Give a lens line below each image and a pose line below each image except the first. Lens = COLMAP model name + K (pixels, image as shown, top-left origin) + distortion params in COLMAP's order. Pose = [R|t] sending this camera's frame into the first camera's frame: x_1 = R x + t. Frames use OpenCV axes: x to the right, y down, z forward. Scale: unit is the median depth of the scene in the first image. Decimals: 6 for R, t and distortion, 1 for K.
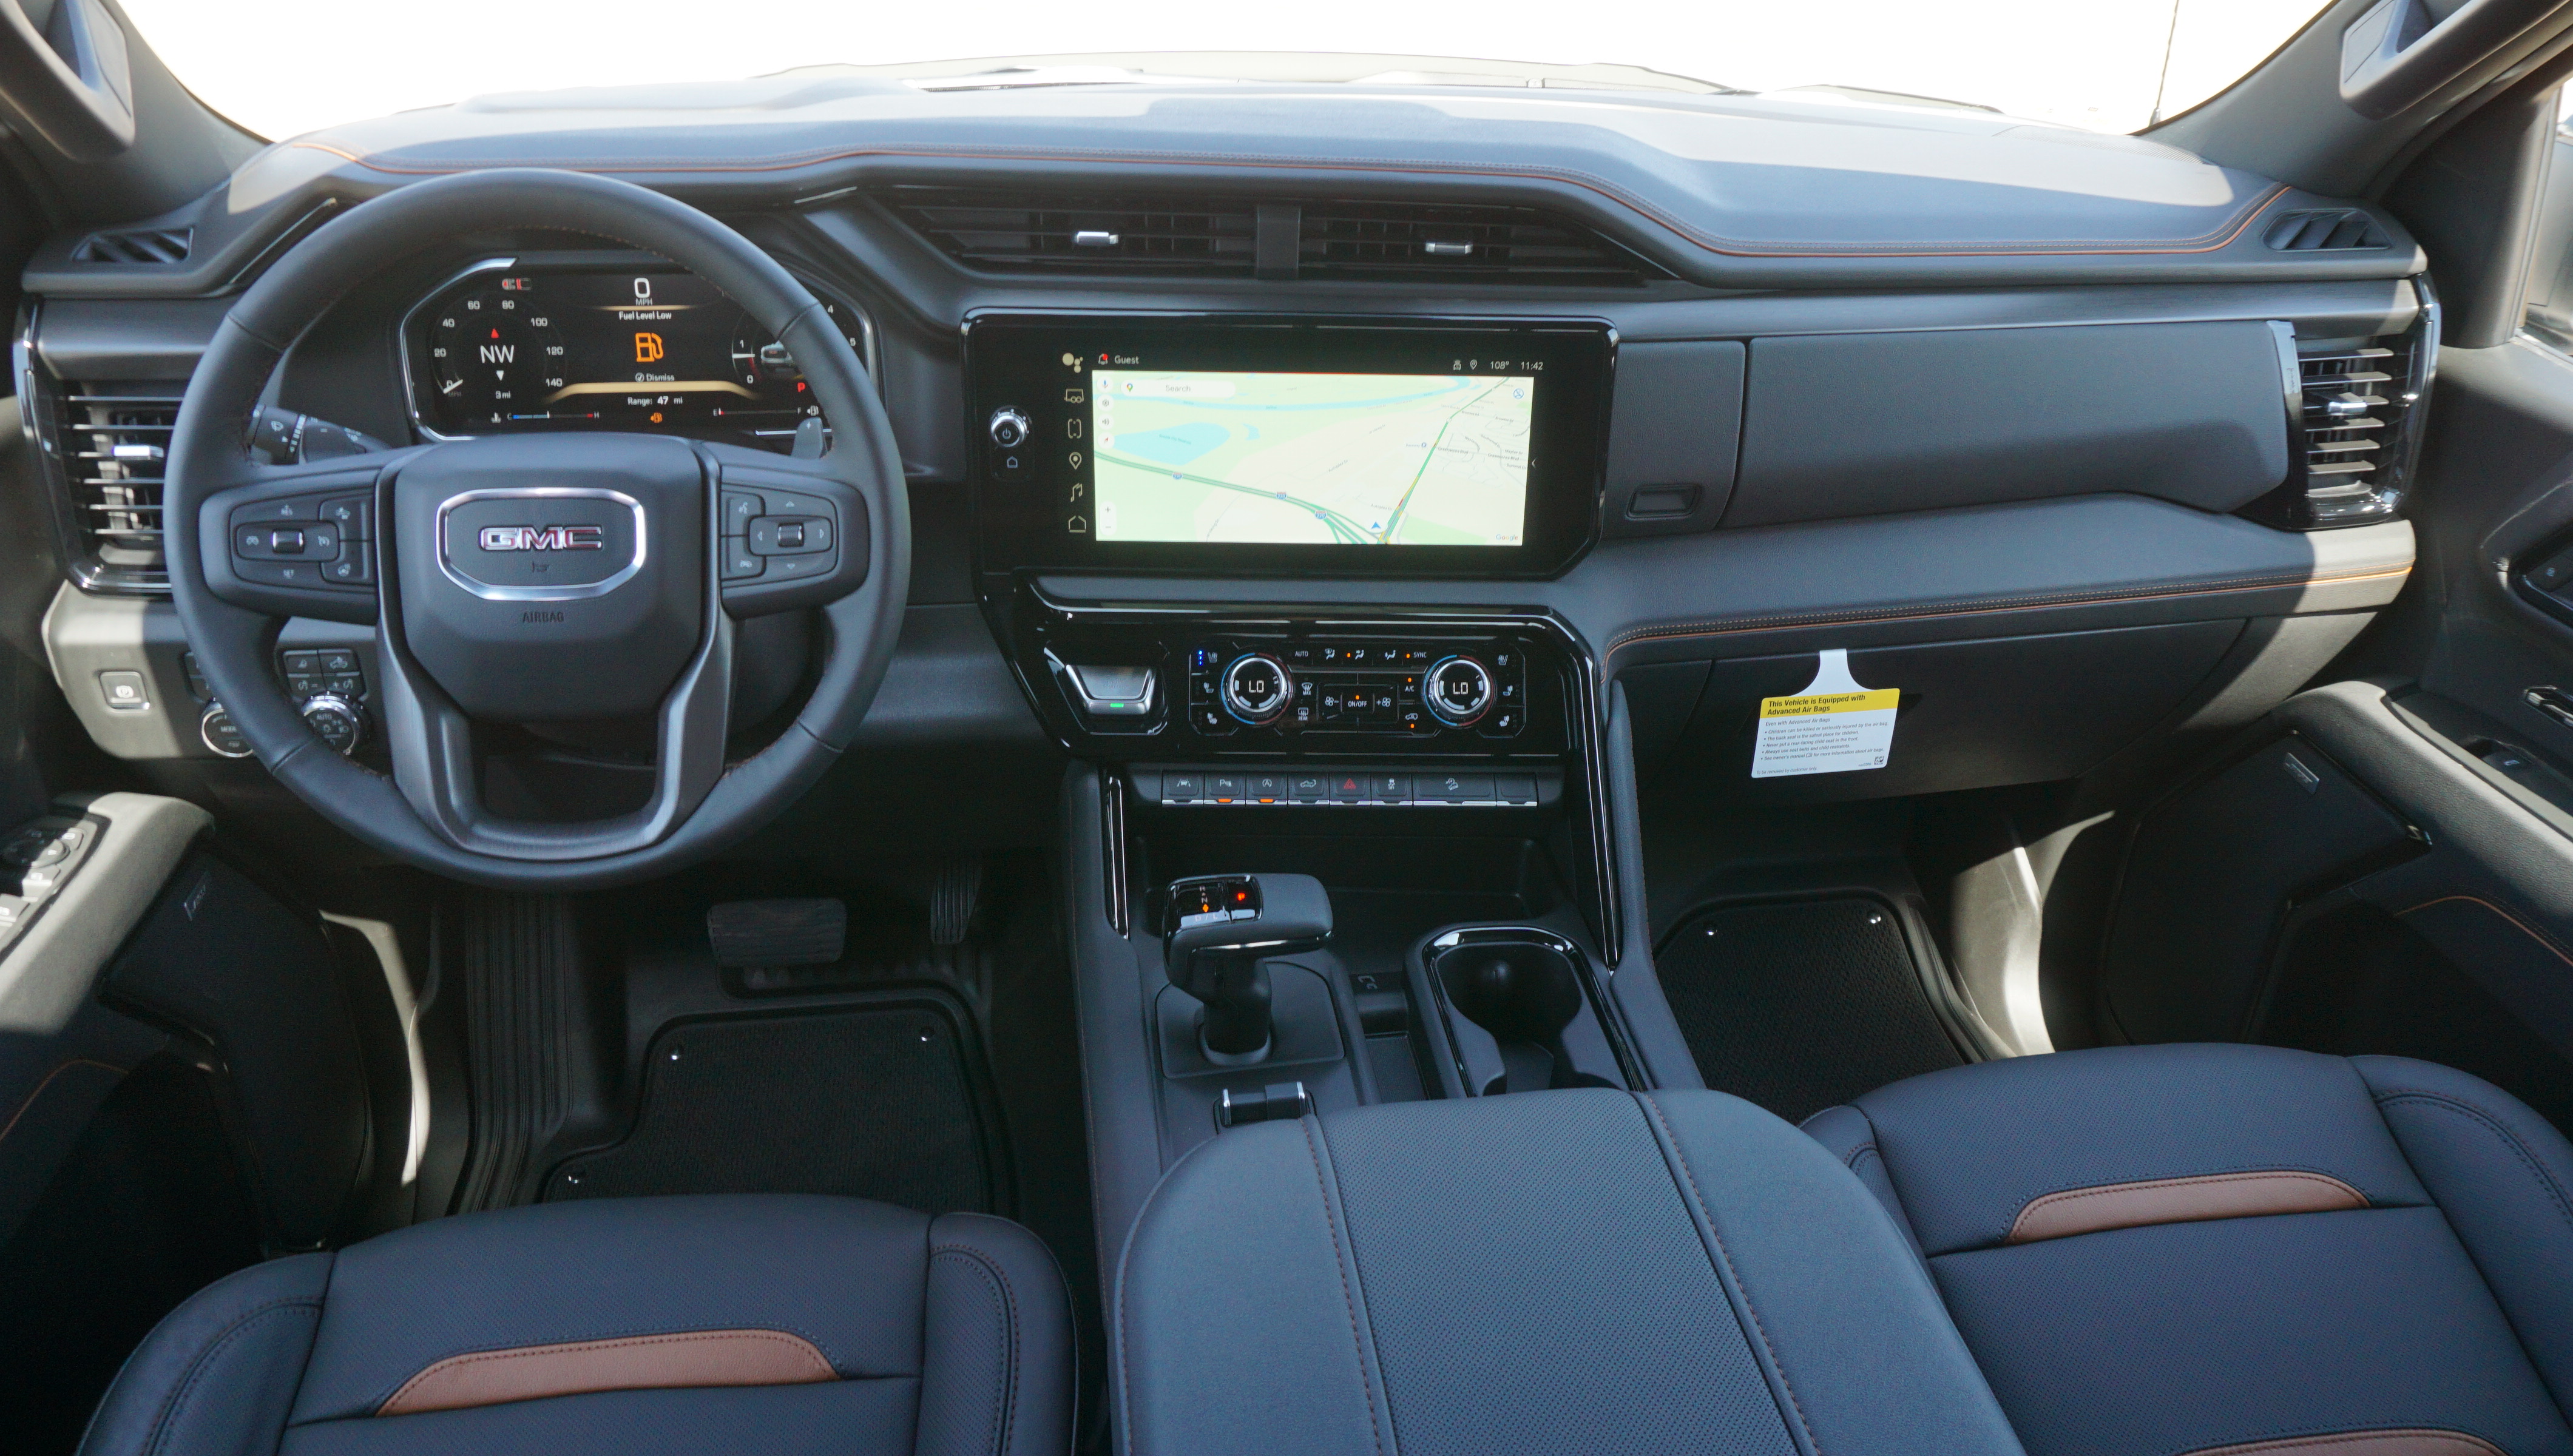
lens RADIAL K [[1751.9, 0, 1262.0], [0, 1751.9, 689.5], [0, 0, 1]] dist [-0.045128, 0.042740]
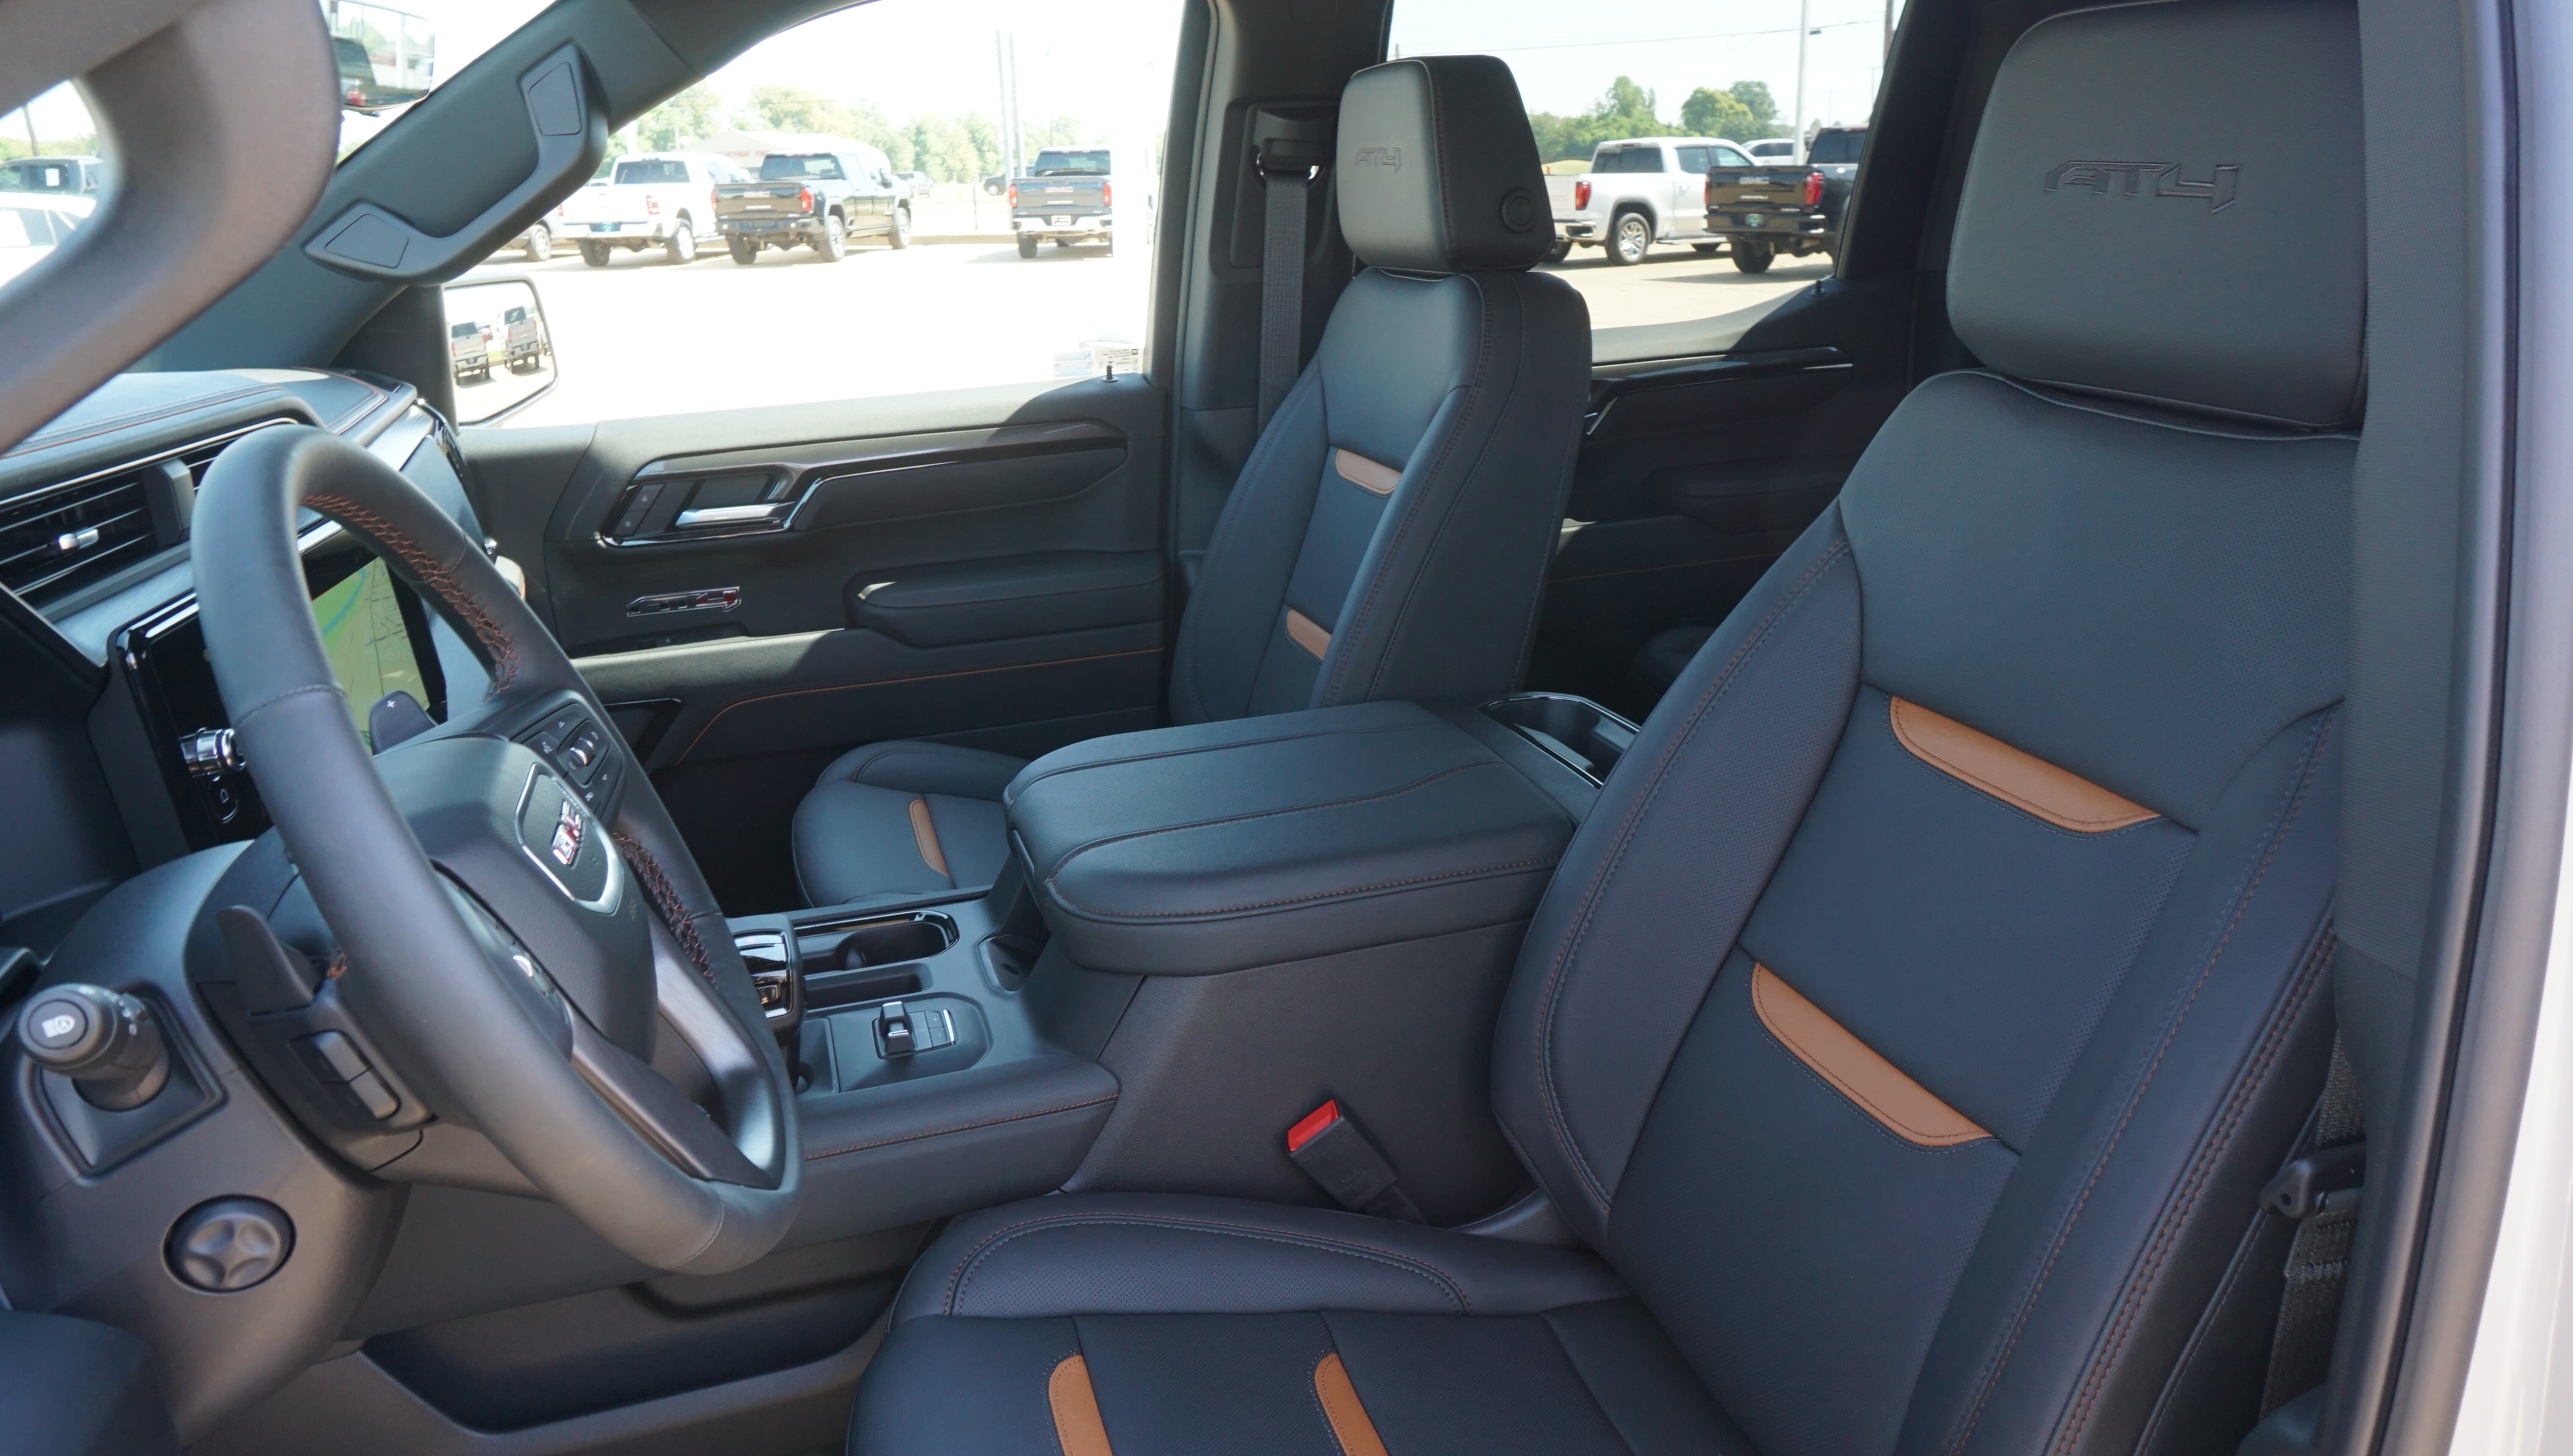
lens RADIAL K [[1751.9, 0, 1293.3], [0, 1751.9, 719.1], [0, 0, 1]] dist [-0.045128, 0.042740]
pose [[-0.184215, -0.305484, 0.934208, -0.930201], [0.494420, 0.792666, 0.356694, -0.191775], [-0.849479, 0.527599, 0.005017, 0.540556]]
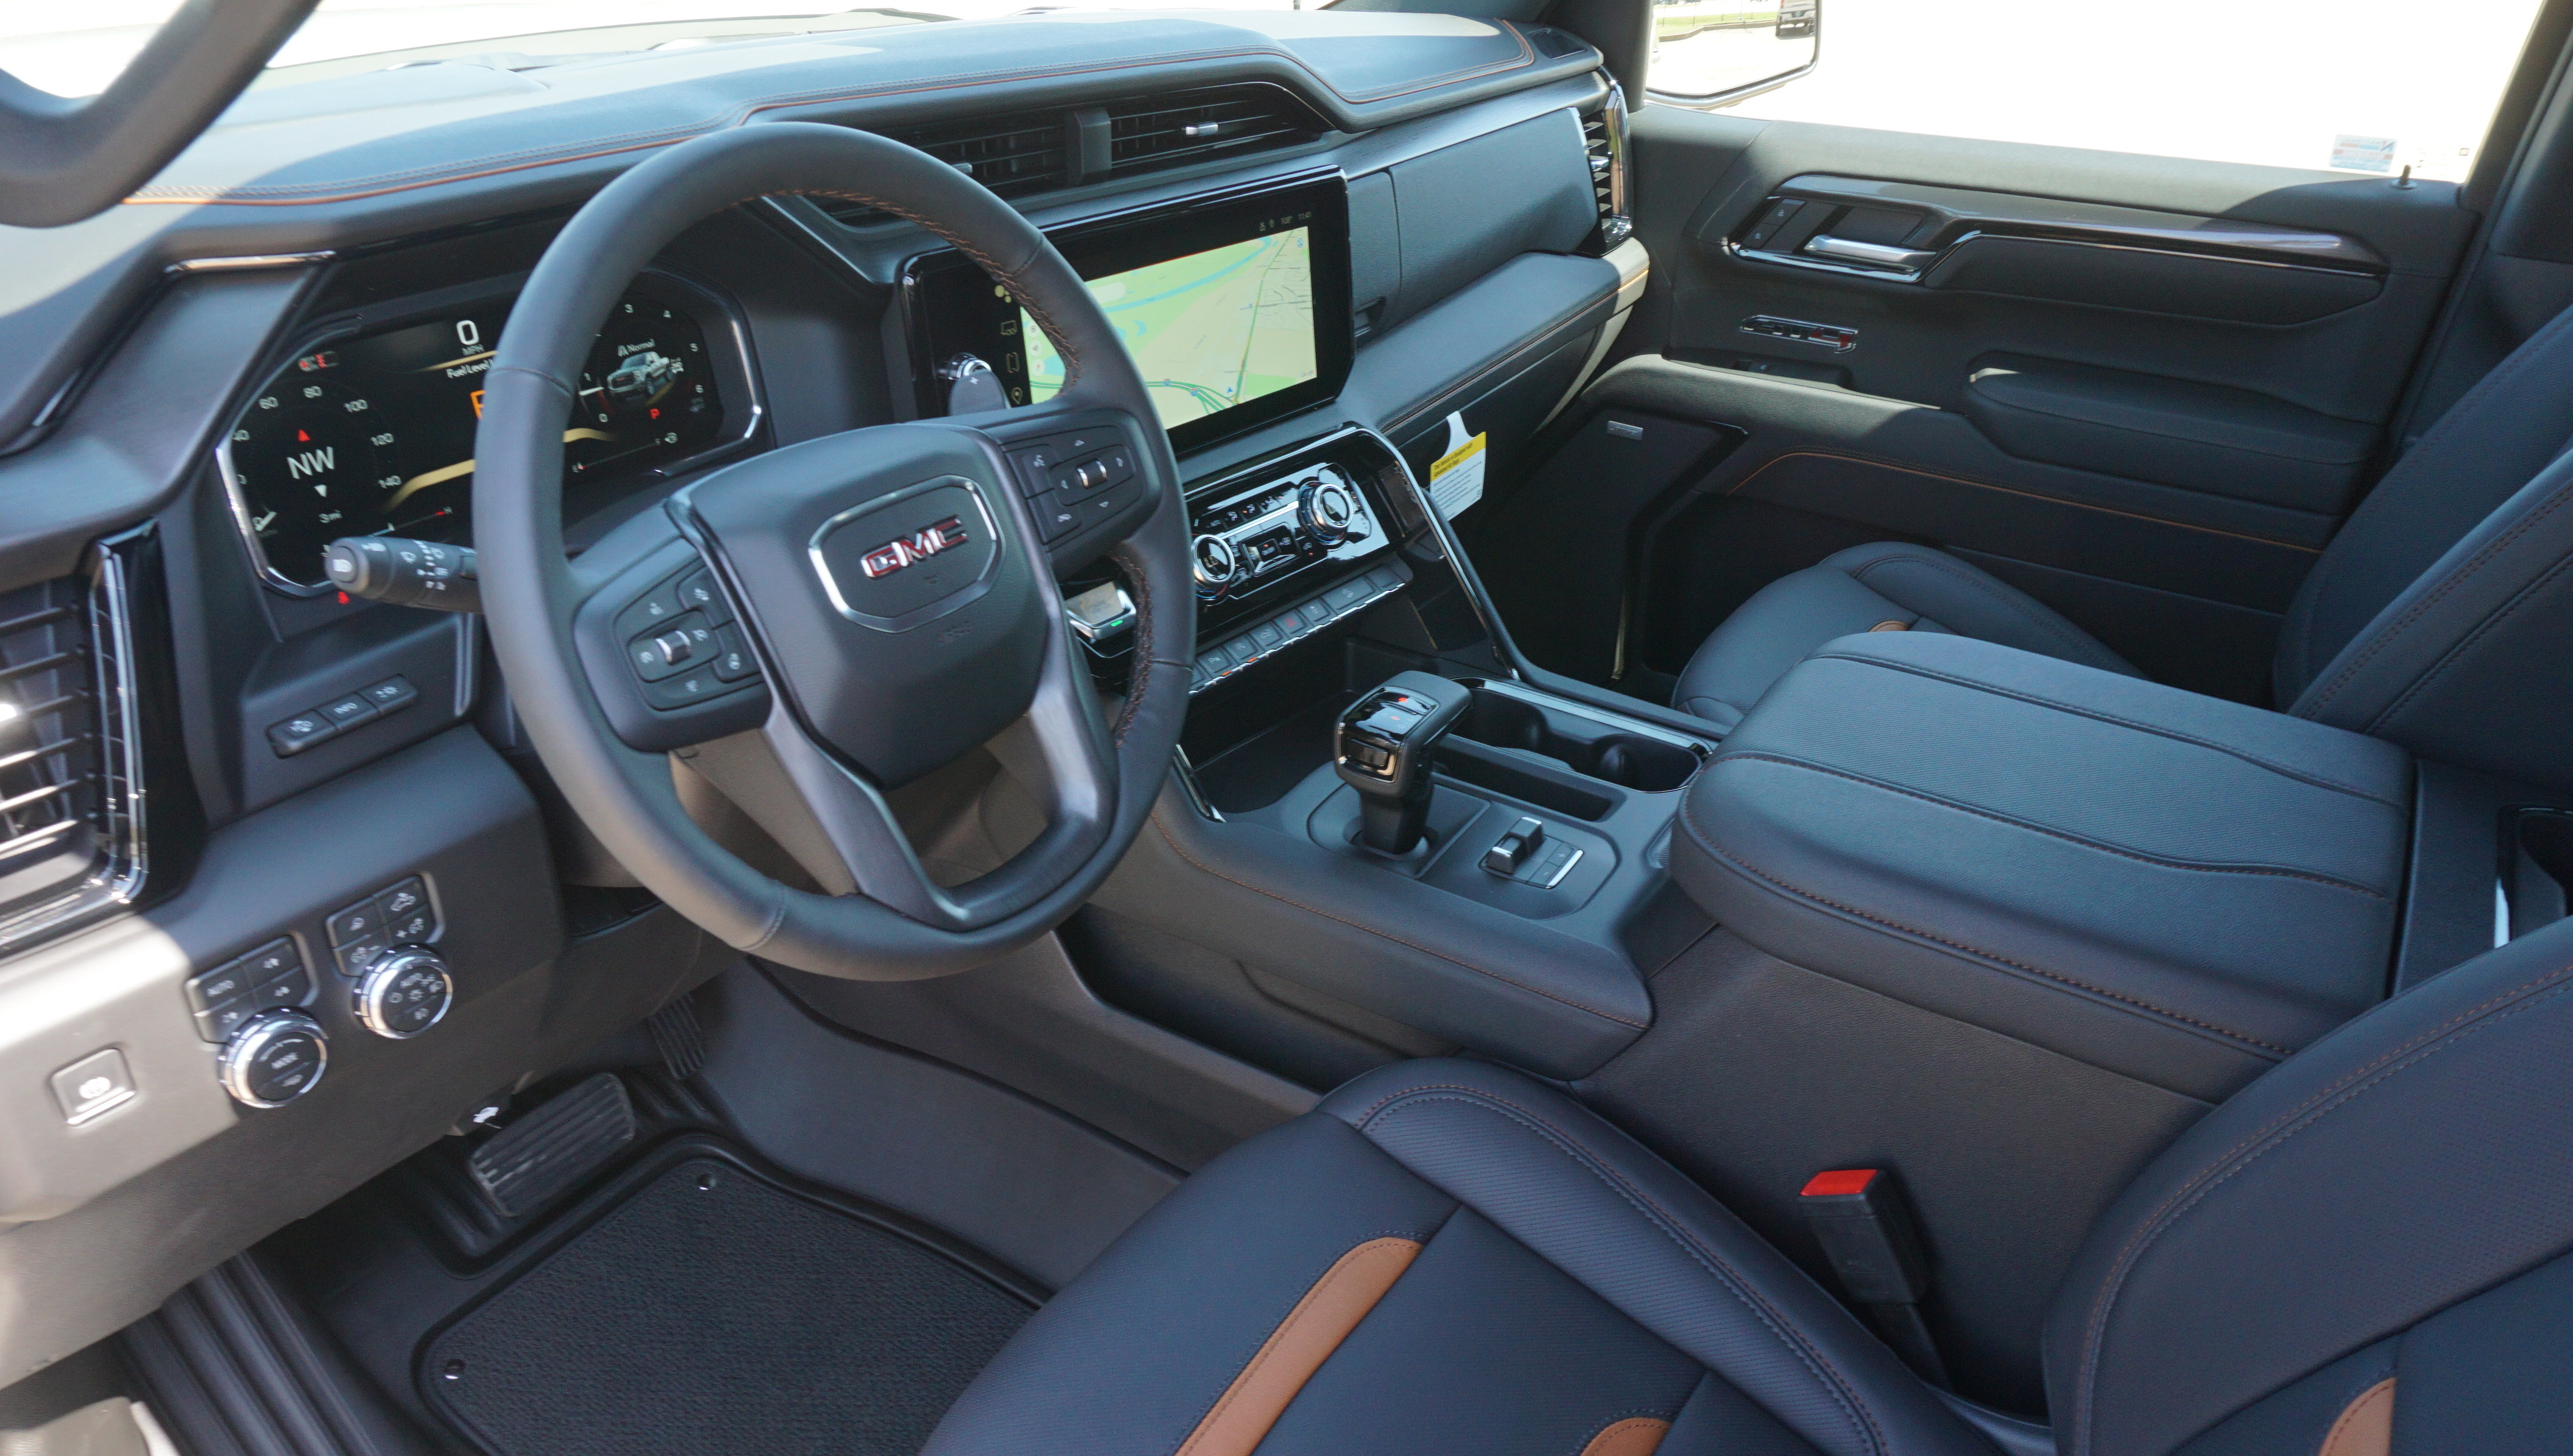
lens RADIAL K [[1751.9, 0, 1263.7], [0, 1751.9, 717.0], [0, 0, 1]] dist [-0.045128, 0.042740]
pose [[0.653224, -0.361490, 0.665299, -0.701870], [0.358597, 0.921581, 0.148651, -0.059701], [-0.666863, 0.141472, 0.731628, 0.216723]]
